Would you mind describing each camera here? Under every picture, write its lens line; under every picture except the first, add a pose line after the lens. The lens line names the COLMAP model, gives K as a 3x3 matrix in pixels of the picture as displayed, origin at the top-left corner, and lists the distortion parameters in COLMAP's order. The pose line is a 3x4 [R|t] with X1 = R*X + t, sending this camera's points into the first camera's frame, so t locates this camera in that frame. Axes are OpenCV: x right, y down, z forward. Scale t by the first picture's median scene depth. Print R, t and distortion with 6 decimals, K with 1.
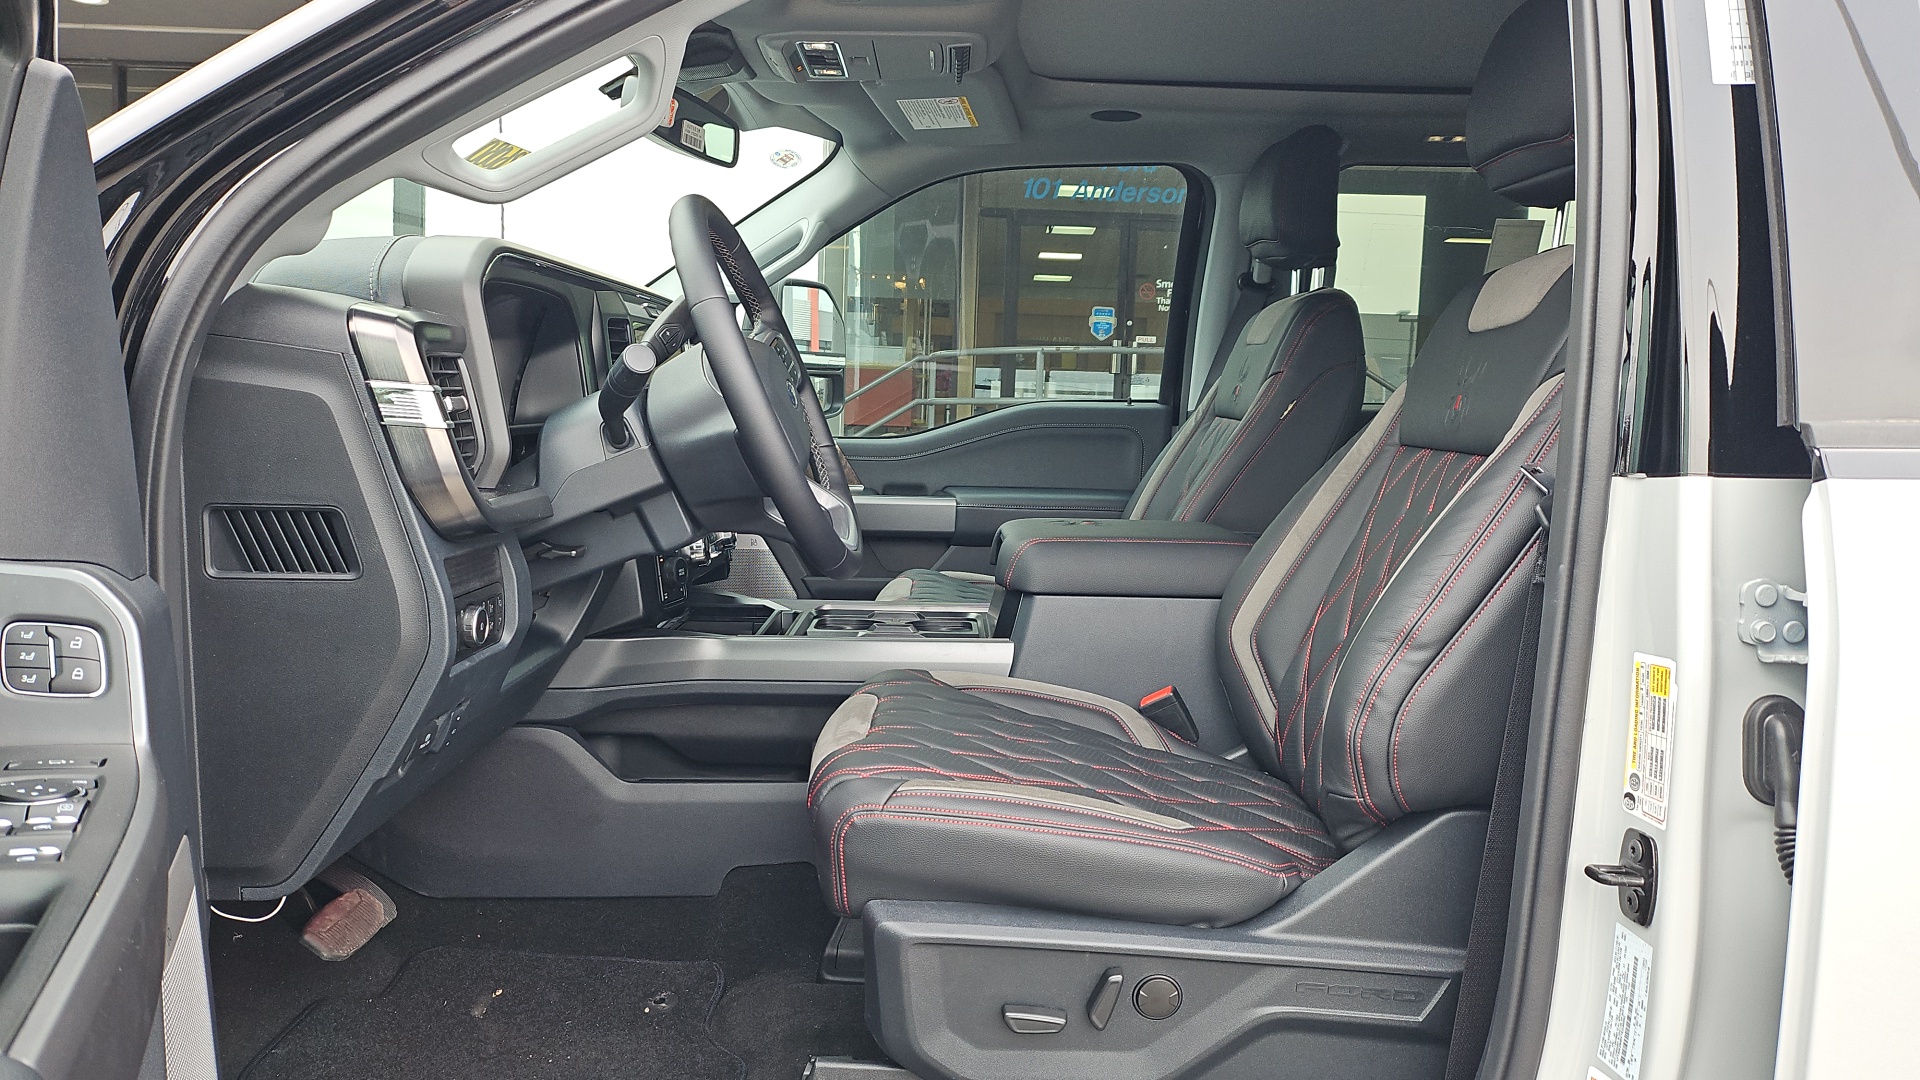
lens RADIAL K [[1316.2, 0, 986.0], [0, 1316.2, 532.5], [0, 0, 1]] dist [0.039405, -0.054399]
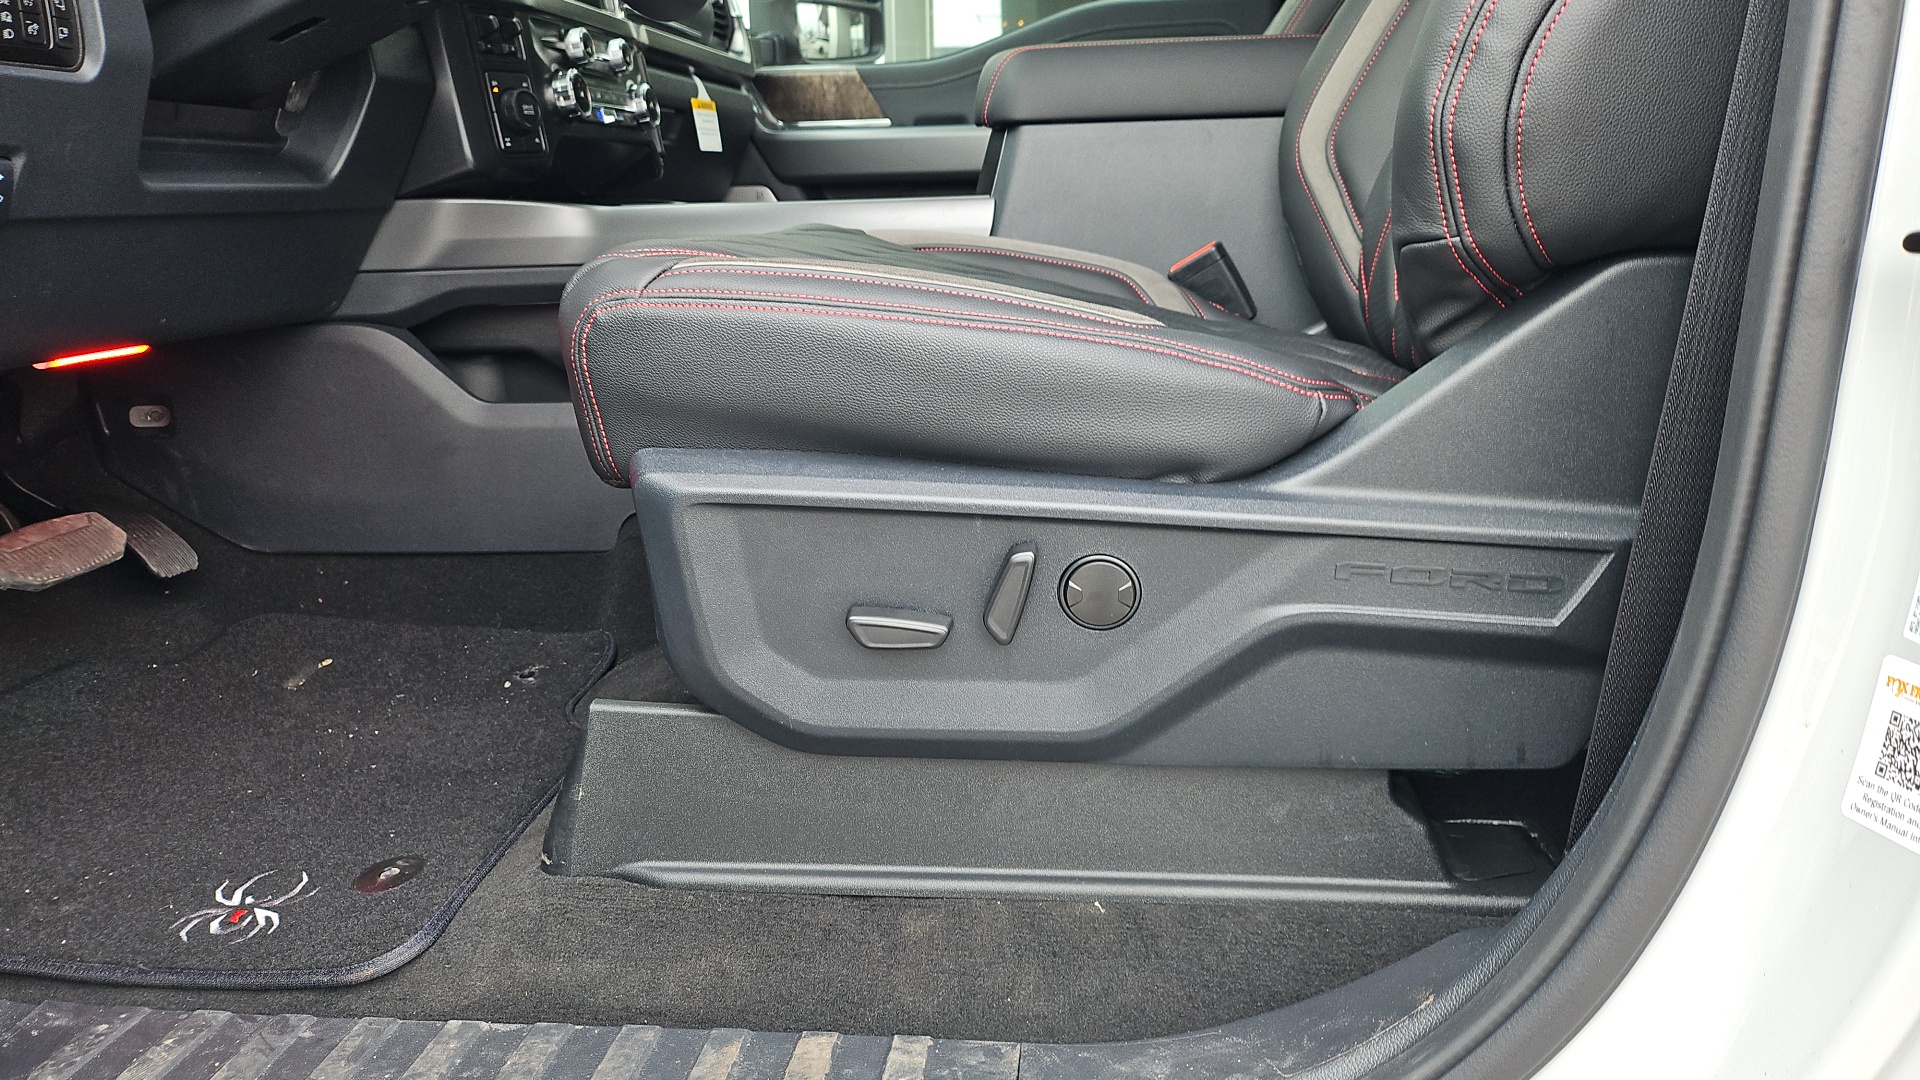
lens RADIAL K [[1316.2, 0, 986.0], [0, 1316.2, 532.5], [0, 0, 1]] dist [0.039405, -0.054399]
pose [[0.990921, -0.017585, -0.133292, 0.157777], [0.036485, 0.989379, 0.140708, 0.236149], [0.129402, -0.144294, 0.981037, 0.403102]]
